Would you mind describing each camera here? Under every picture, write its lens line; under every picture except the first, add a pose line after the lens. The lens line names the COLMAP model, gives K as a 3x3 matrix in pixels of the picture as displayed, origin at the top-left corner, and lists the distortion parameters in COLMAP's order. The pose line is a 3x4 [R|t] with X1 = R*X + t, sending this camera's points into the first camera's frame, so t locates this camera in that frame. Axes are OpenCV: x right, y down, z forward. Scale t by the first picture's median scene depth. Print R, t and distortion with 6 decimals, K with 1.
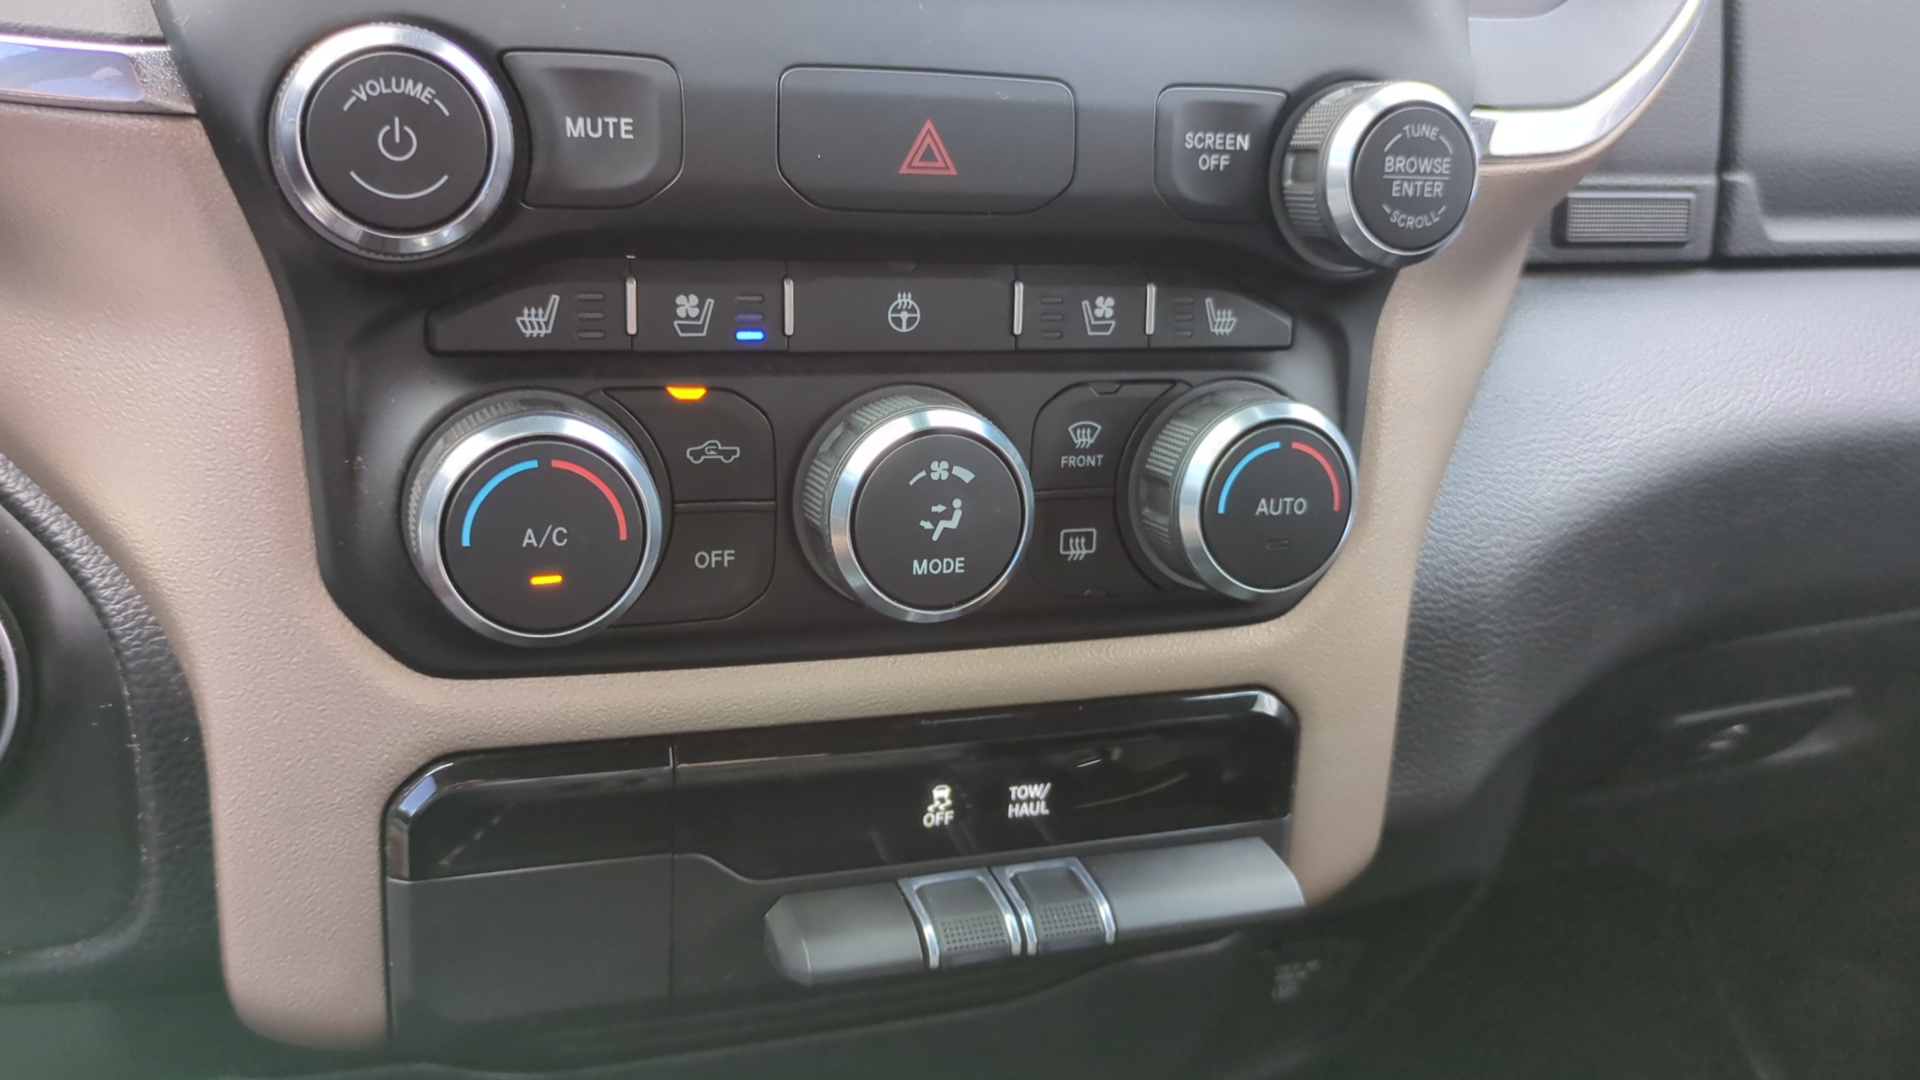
lens RADIAL K [[1633.4, 0, 955.2], [0, 1633.4, 533.8], [0, 0, 1]] dist [0.042695, -0.115098]
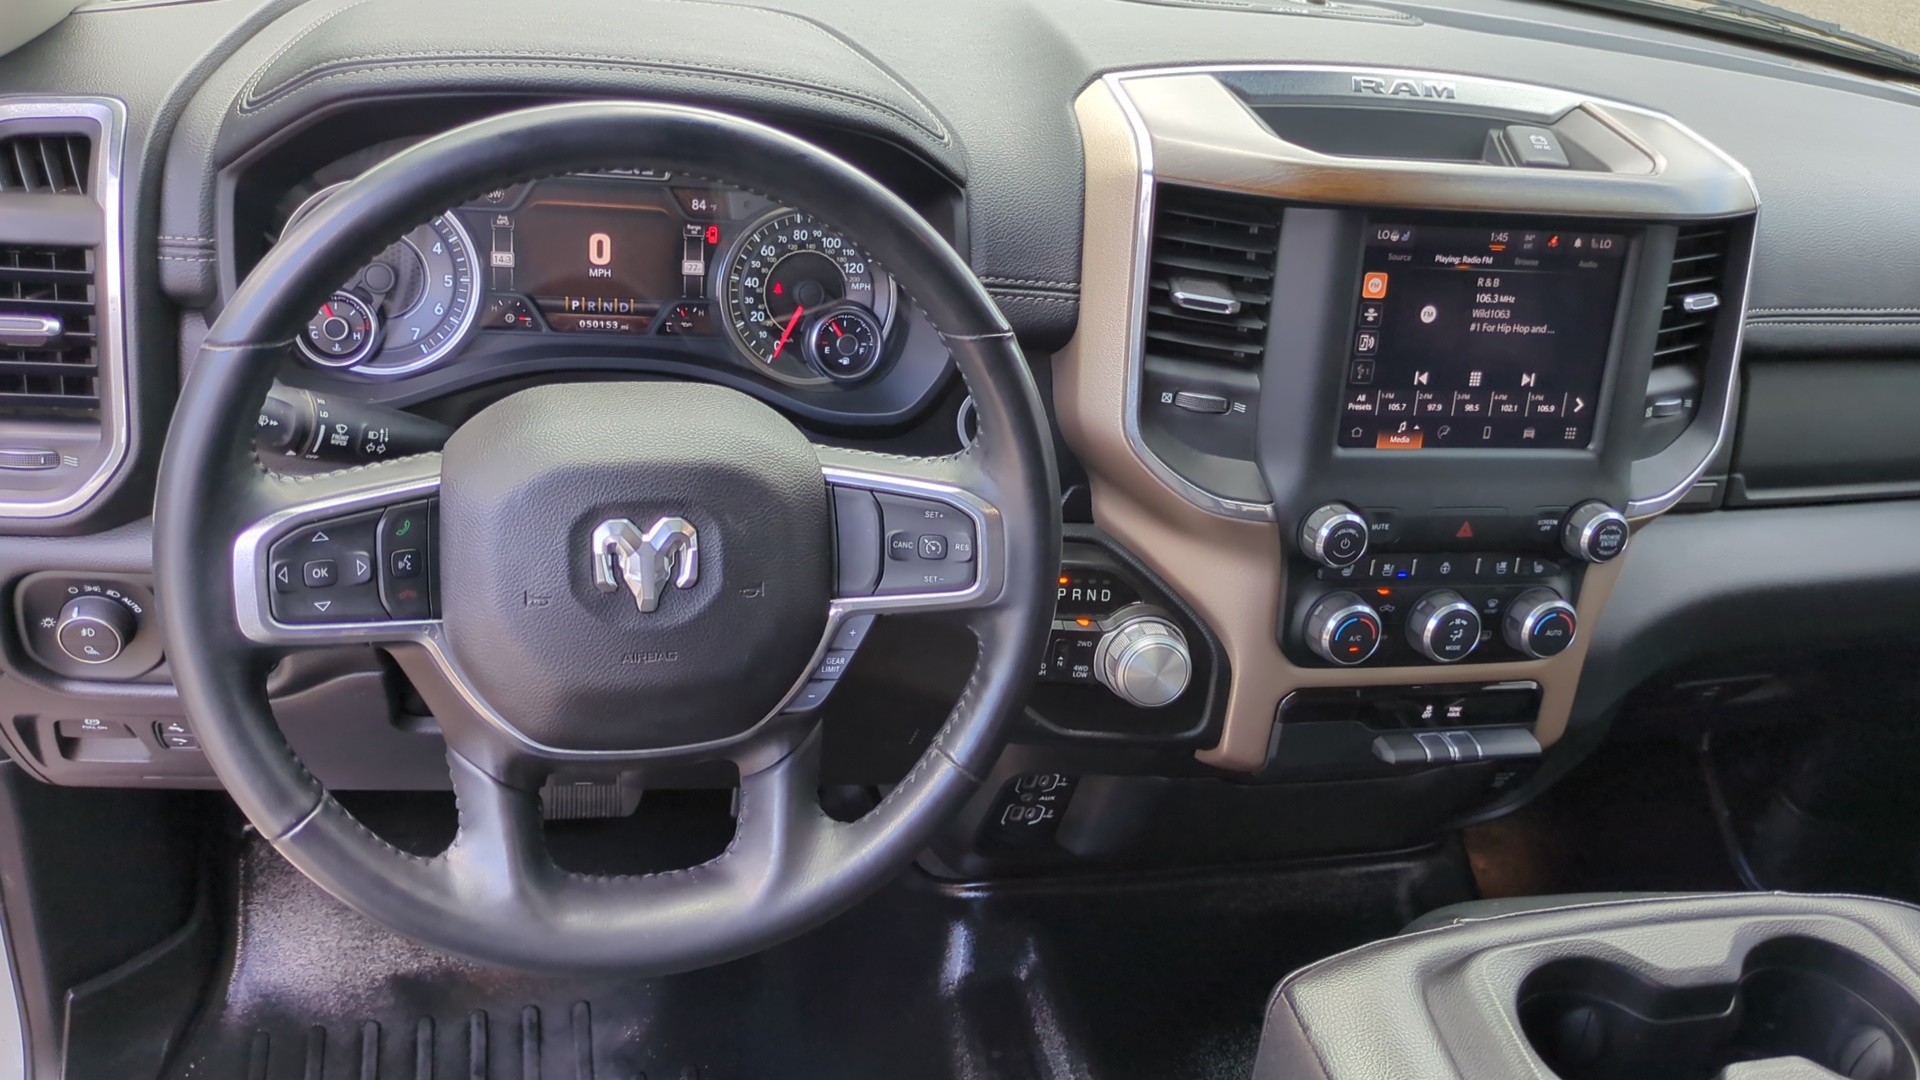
lens RADIAL K [[1634.5, 0, 958.8], [0, 1634.5, 532.3], [0, 0, 1]] dist [0.052696, -0.080631]
pose [[0.995888, 0.079391, -0.043640, -0.849041], [-0.073439, 0.989529, 0.124257, -0.532434], [0.053048, -0.120541, 0.991290, -2.268325]]
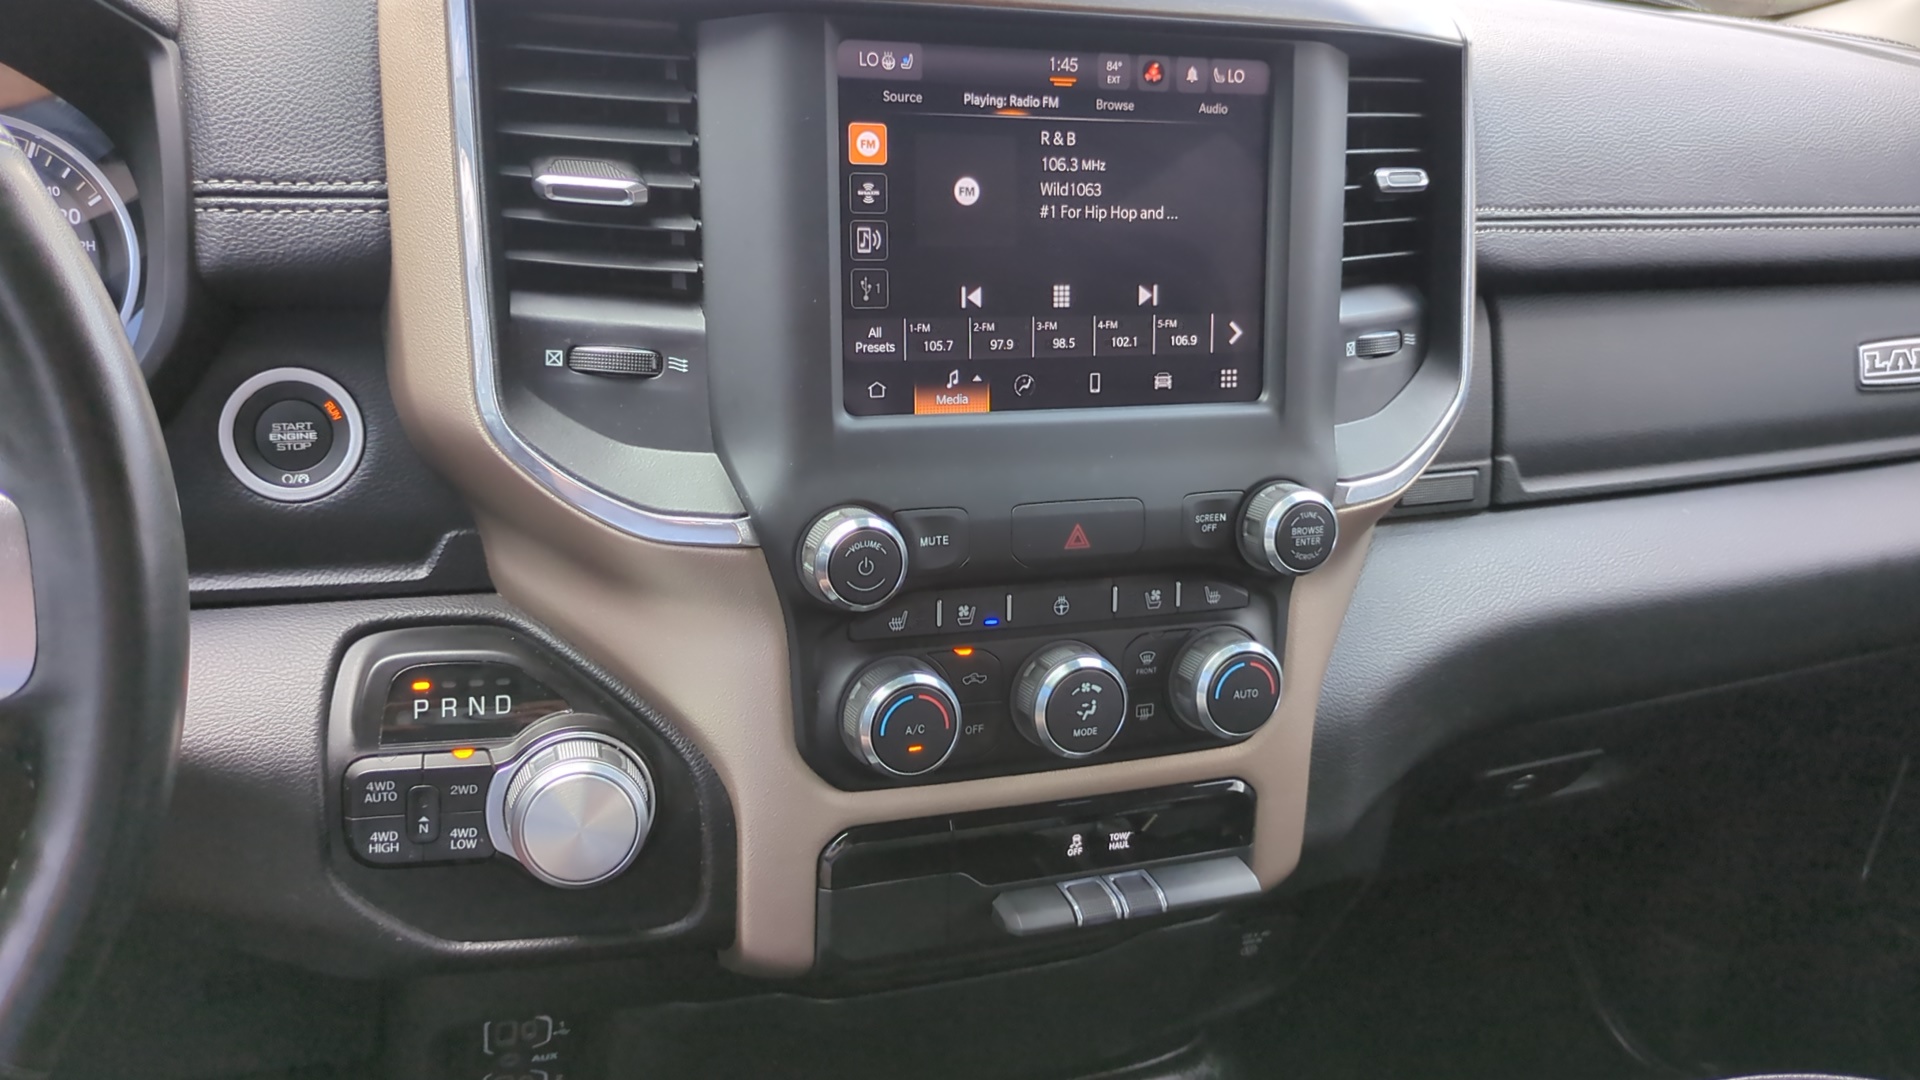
lens RADIAL K [[1634.5, 0, 958.8], [0, 1634.5, 532.3], [0, 0, 1]] dist [0.052696, -0.080631]
pose [[0.999115, -0.019802, 0.037102, -0.229760], [0.020109, 0.999767, -0.007904, -0.209243], [-0.036937, 0.008643, 0.999280, -1.027535]]
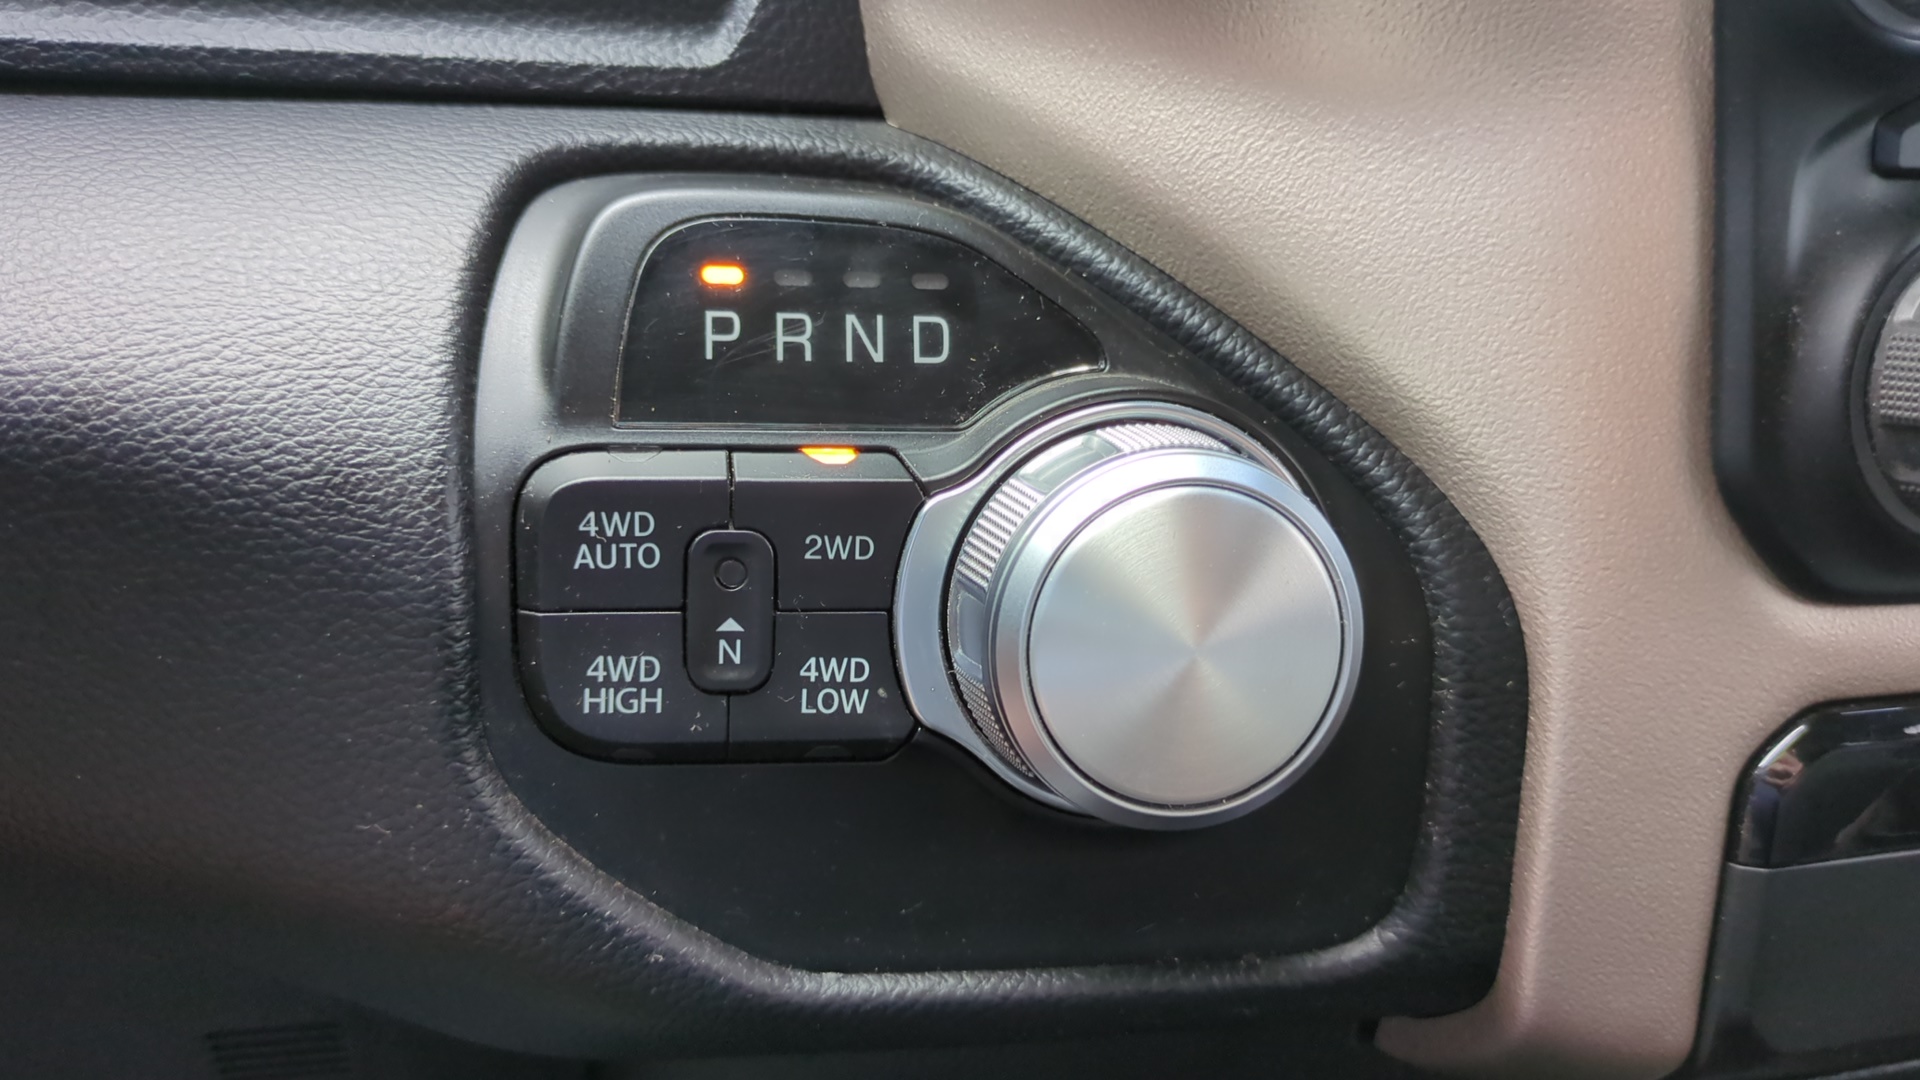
lens RADIAL K [[1609.5, 0, 960.0], [0, 1609.5, 540.0], [0, 0, 1]] dist [-0.002174, -0.001685]
pose [[0.998484, -0.008532, -0.054374, -0.642283], [0.006687, 0.999399, -0.034009, 0.076018], [0.054631, 0.033594, 0.997941, 0.205484]]
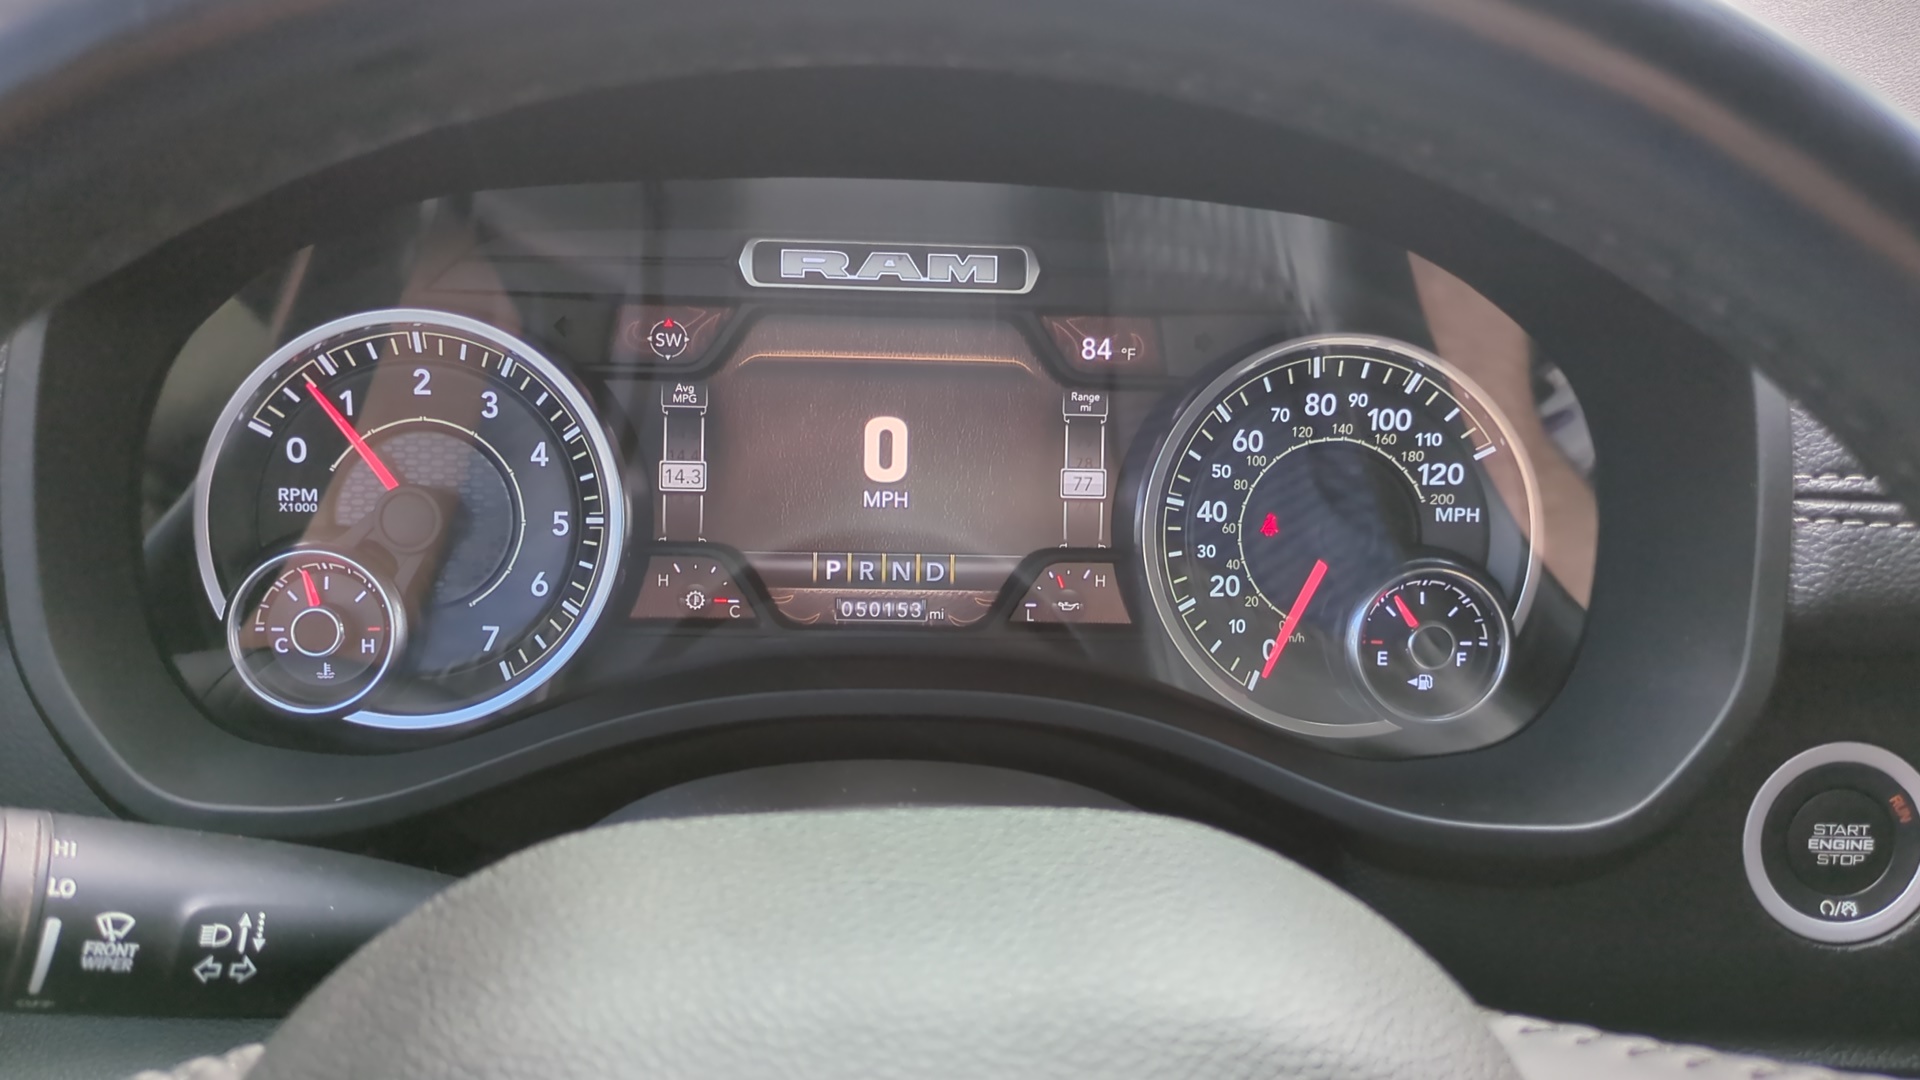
lens RADIAL K [[1634.5, 0, 958.8], [0, 1634.5, 532.3], [0, 0, 1]] dist [0.052696, -0.080631]
pose [[0.956894, 0.047749, -0.286487, -1.232019], [-0.055299, 0.998302, -0.018316, -0.531318], [0.285126, 0.033369, 0.957909, -0.493149]]
